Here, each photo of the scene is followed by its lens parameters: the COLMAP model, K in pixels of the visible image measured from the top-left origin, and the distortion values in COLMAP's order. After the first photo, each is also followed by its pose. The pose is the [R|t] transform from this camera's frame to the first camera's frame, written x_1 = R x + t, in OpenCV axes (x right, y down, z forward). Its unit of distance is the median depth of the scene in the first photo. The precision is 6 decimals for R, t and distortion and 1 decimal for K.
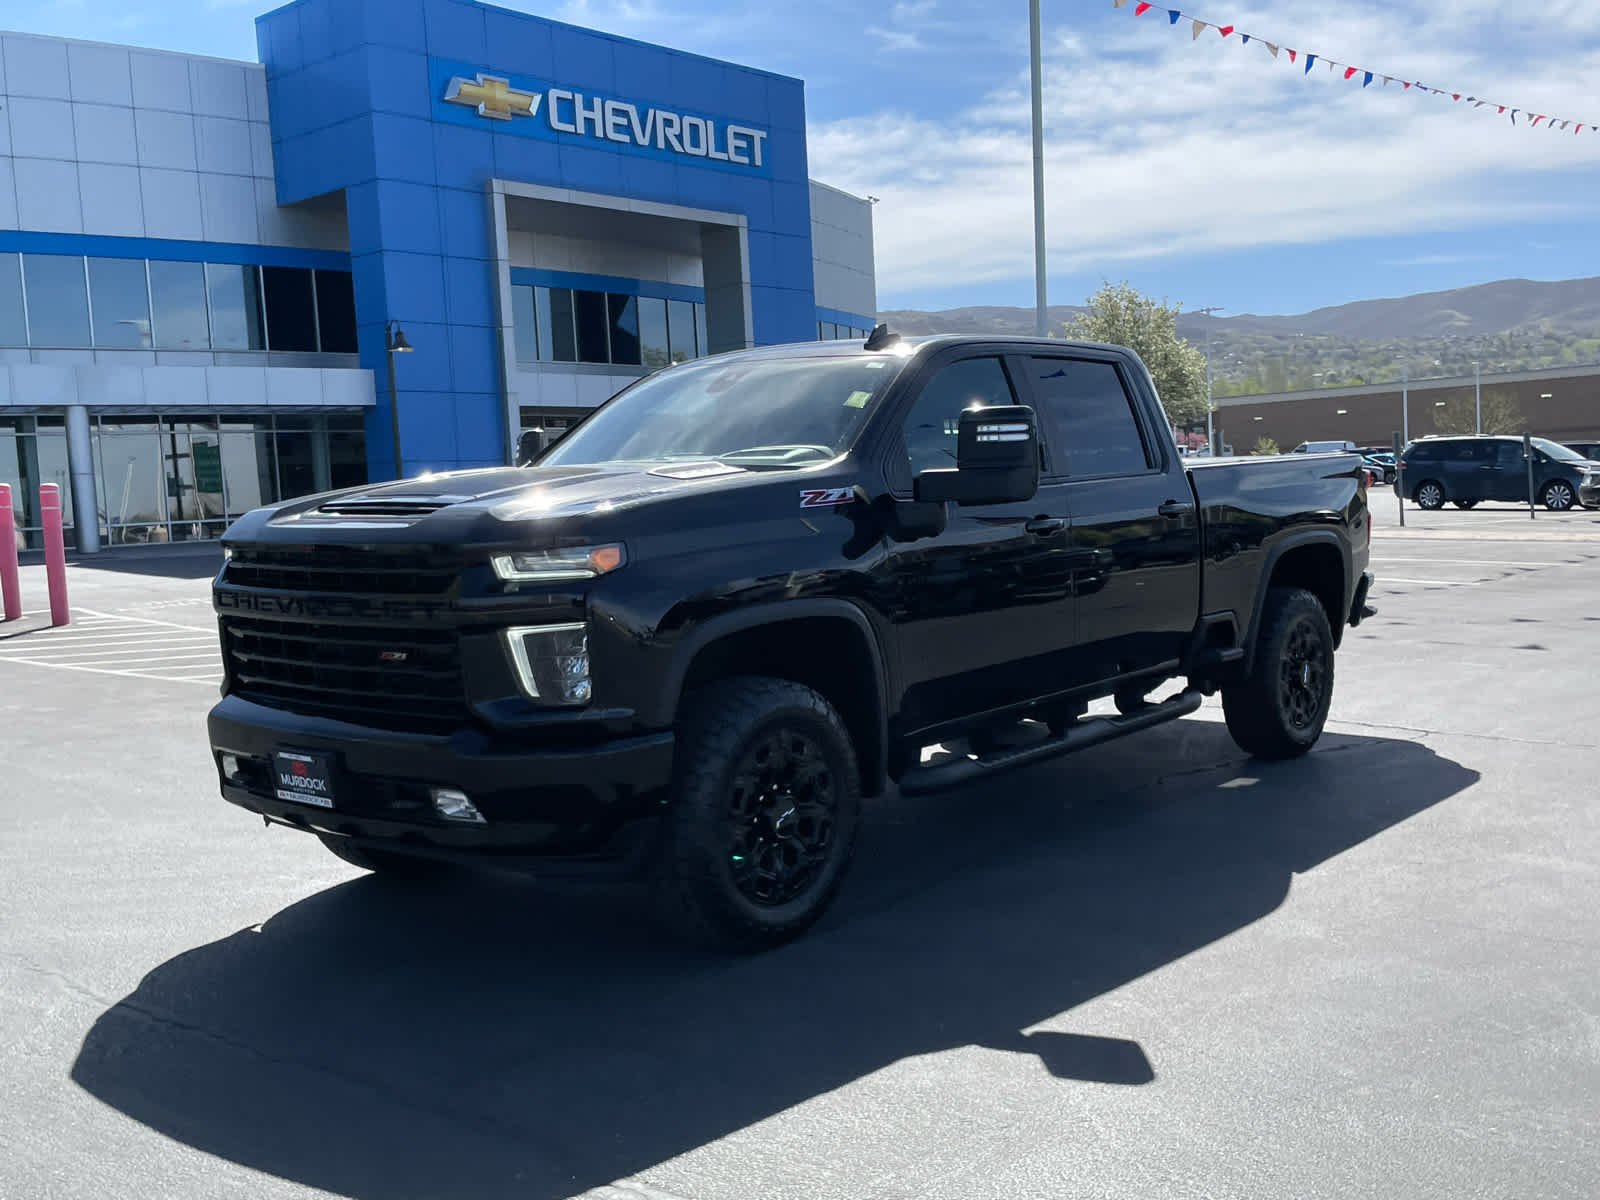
lens RADIAL K [[1623.1, 0, 808.7], [0, 1623.1, 603.7], [0, 0, 1]] dist [0.131138, -0.240834]
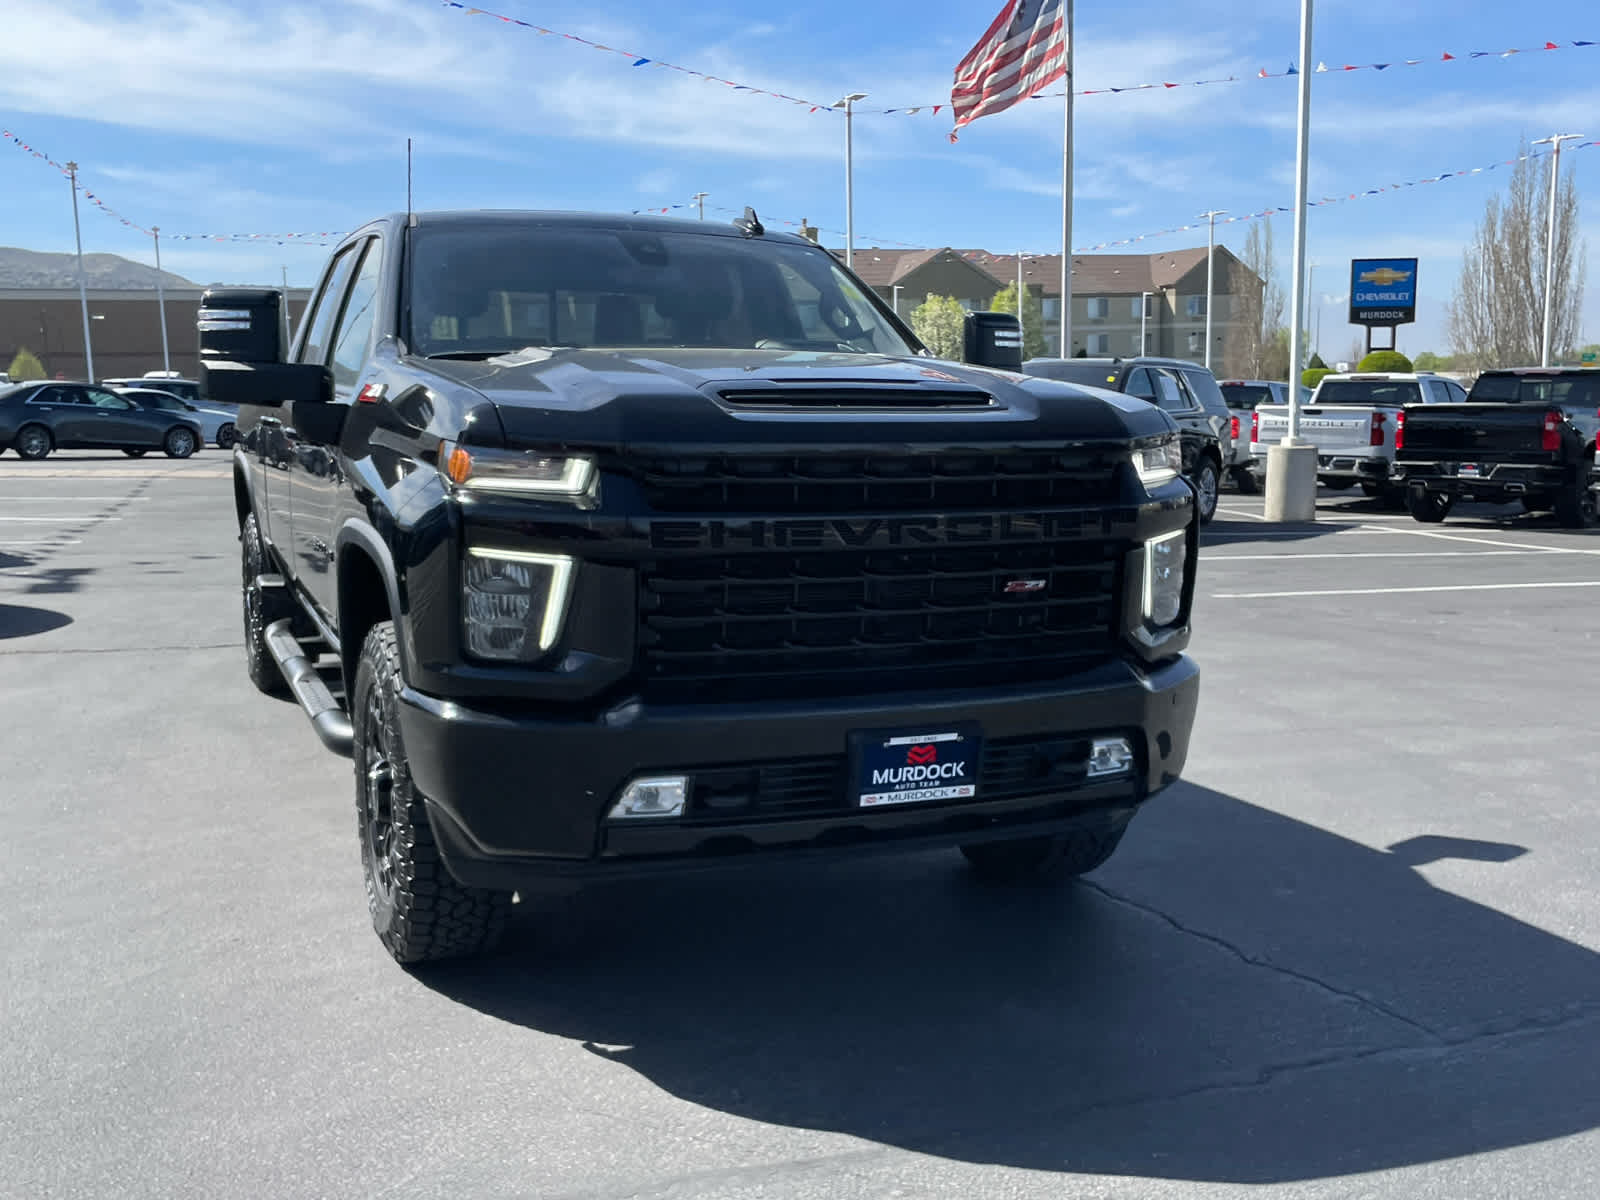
lens RADIAL K [[1621.2, 0, 820.0], [0, 1621.2, 605.6], [0, 0, 1]] dist [0.129841, -0.225723]
pose [[0.459455, -0.085304, 0.884095, -0.963640], [0.051533, 0.996261, 0.069345, -0.016820], [-0.886705, 0.013699, 0.462133, 0.713602]]
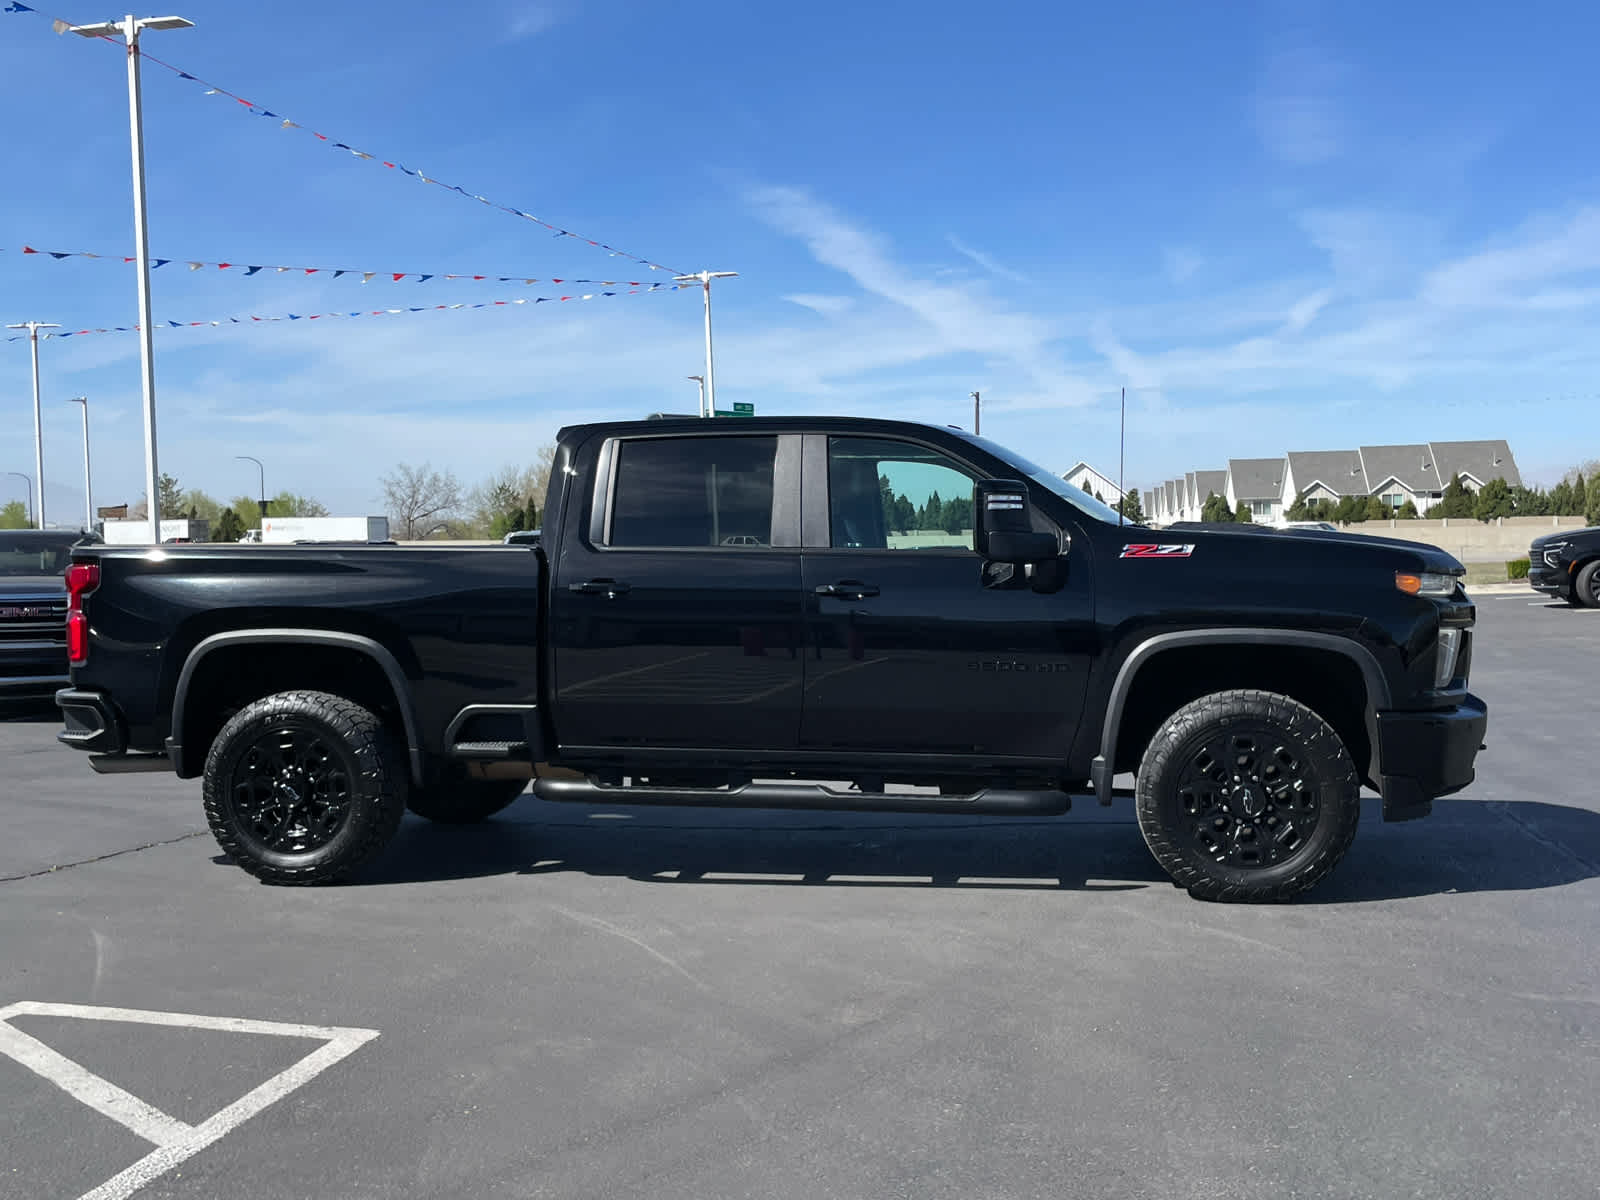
lens RADIAL K [[1621.2, 0, 820.0], [0, 1621.2, 605.6], [0, 0, 1]] dist [0.129841, -0.225723]
pose [[-0.499918, 0.008982, 0.866026, -1.309409], [0.095627, 0.994405, 0.044888, -0.124064], [-0.860777, 0.105256, -0.497979, 2.245649]]
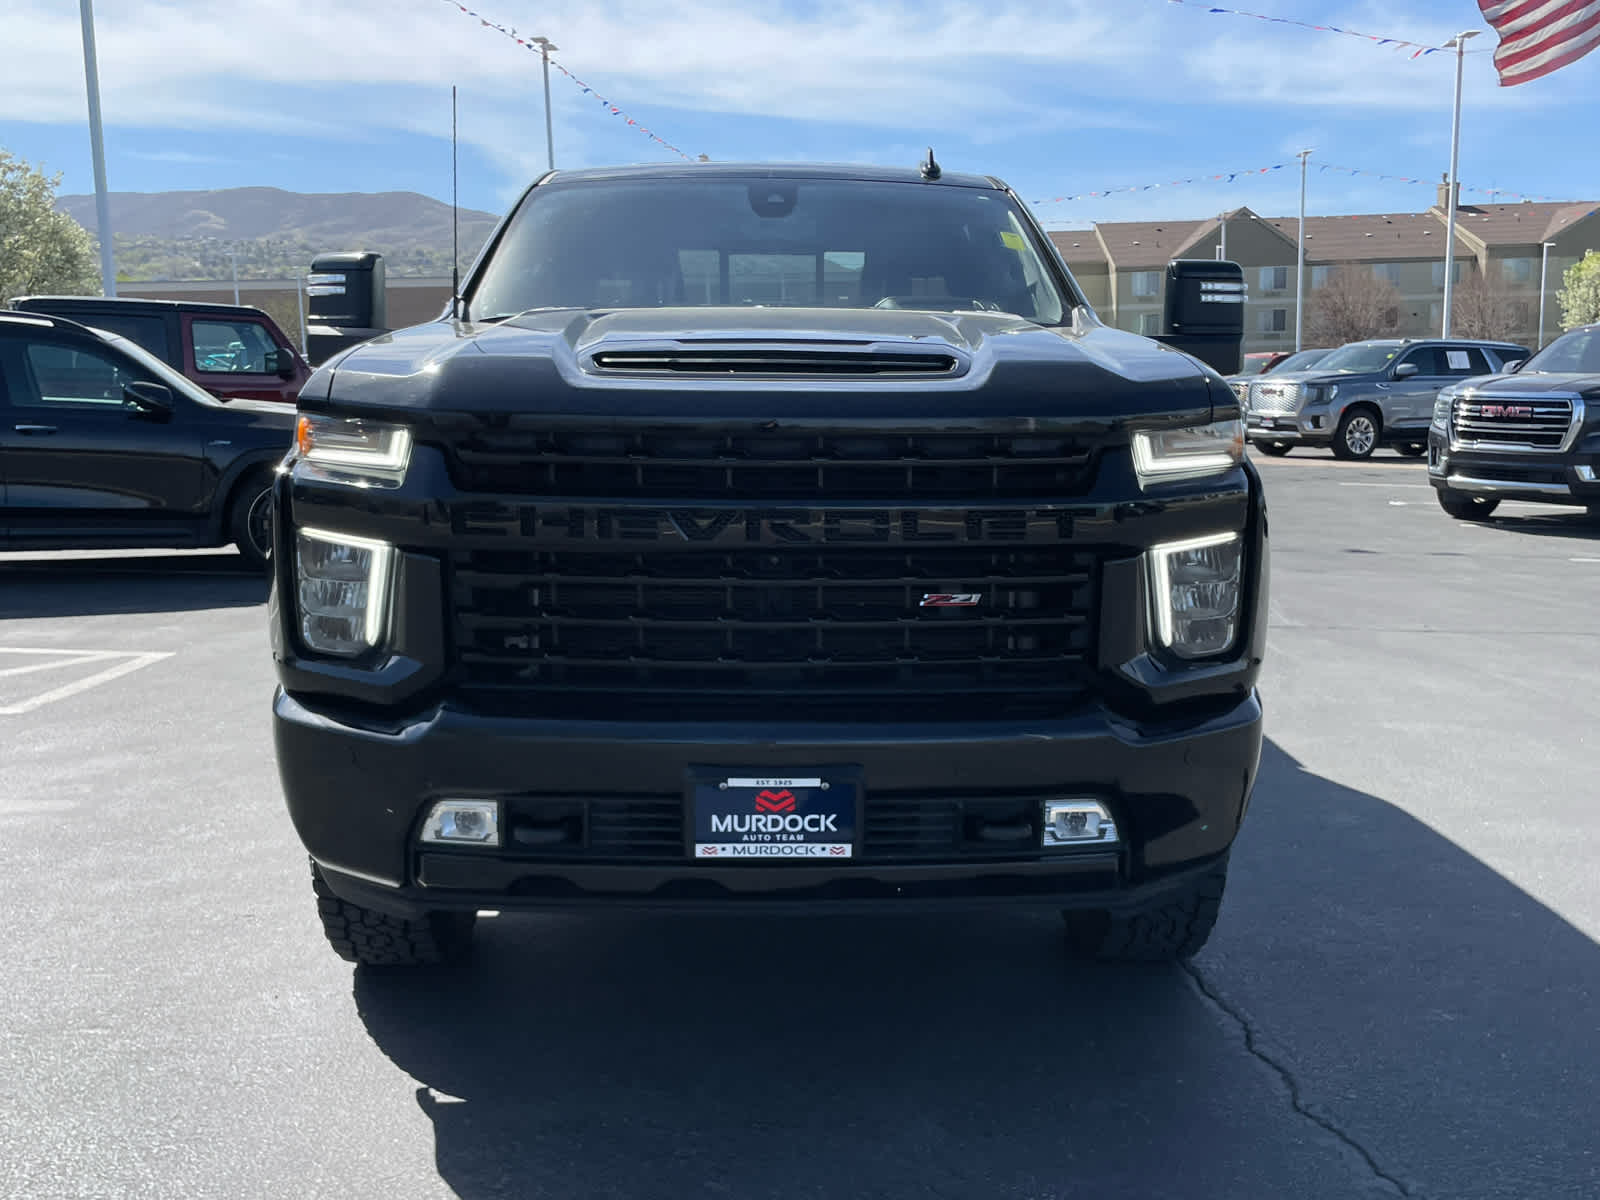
lens RADIAL K [[1621.2, 0, 820.0], [0, 1621.2, 605.6], [0, 0, 1]] dist [0.129841, -0.225723]
pose [[0.749922, -0.066202, 0.658205, -0.681091], [0.025088, 0.997110, 0.071704, -0.010741], [-0.661050, -0.037259, 0.749416, 0.559954]]
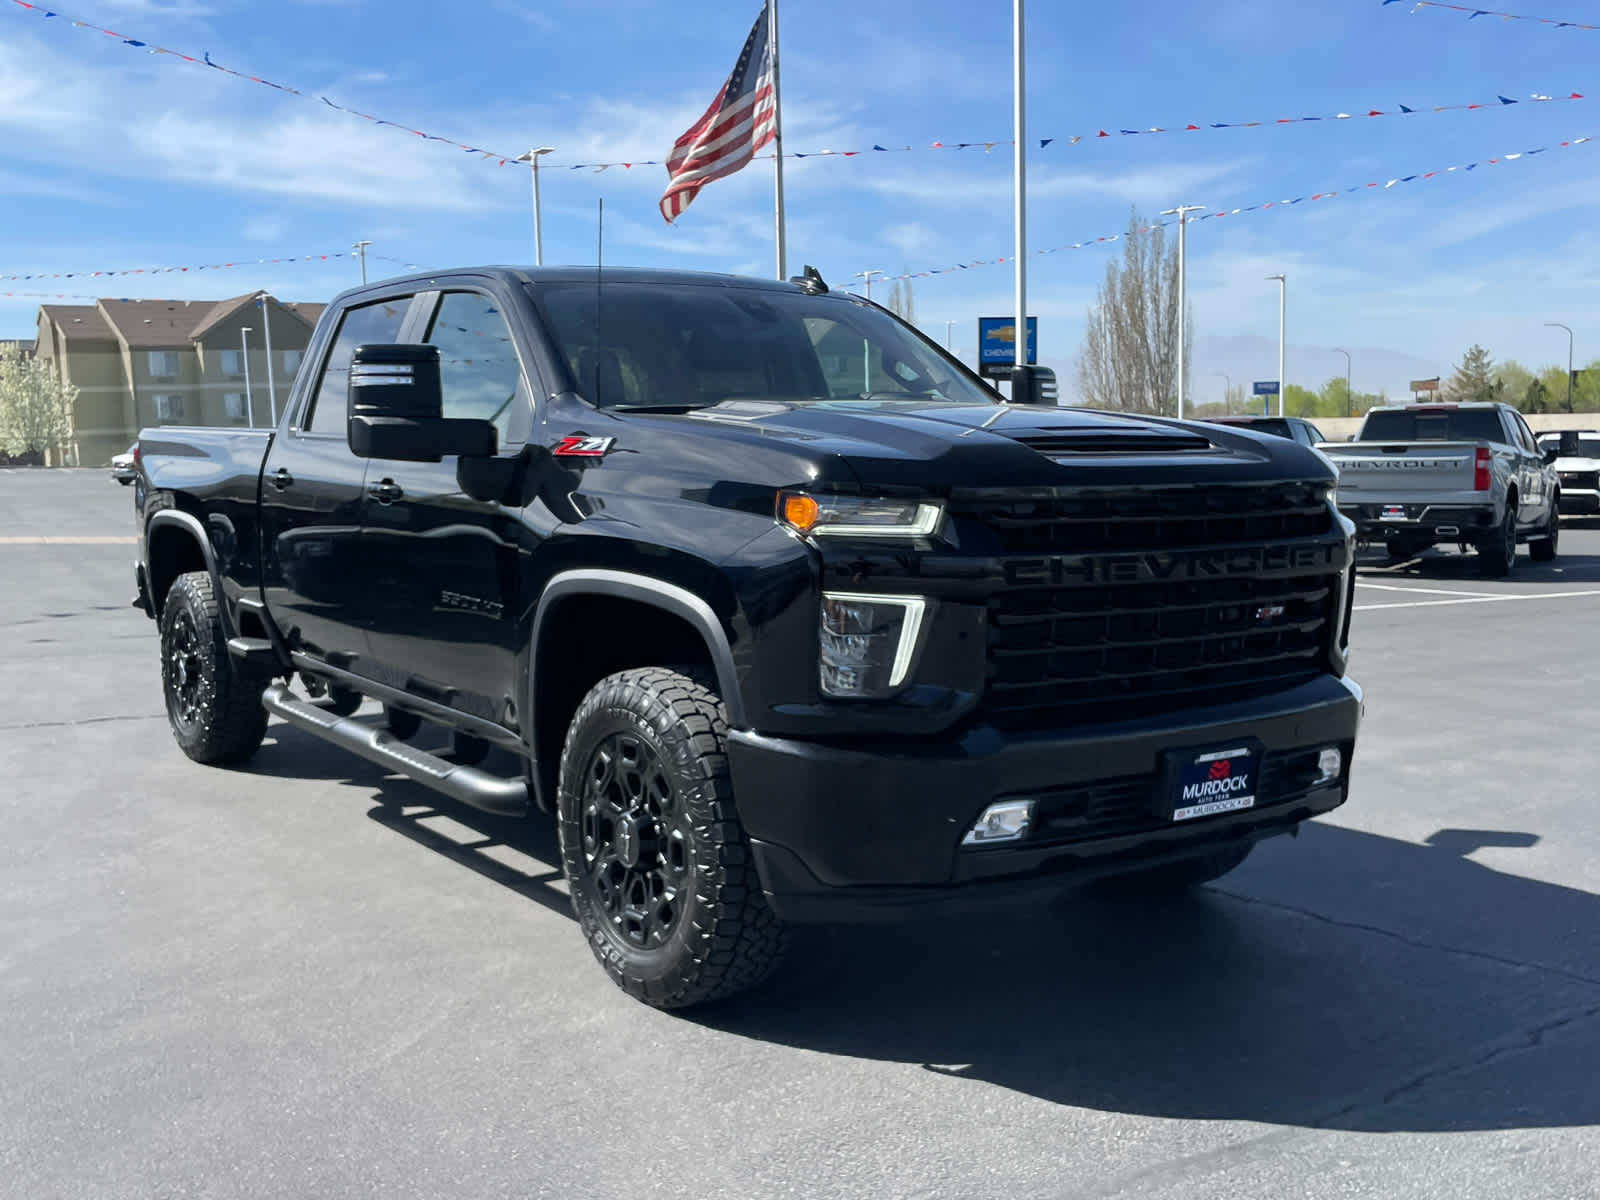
lens RADIAL K [[1621.0, 0, 826.4], [0, 1621.0, 591.0], [0, 0, 1]] dist [0.127147, -0.222452]
pose [[0.251910, -0.060888, 0.965833, -1.113062], [0.074072, 0.996304, 0.043490, -0.032495], [-0.964912, 0.060585, 0.255490, 0.983562]]
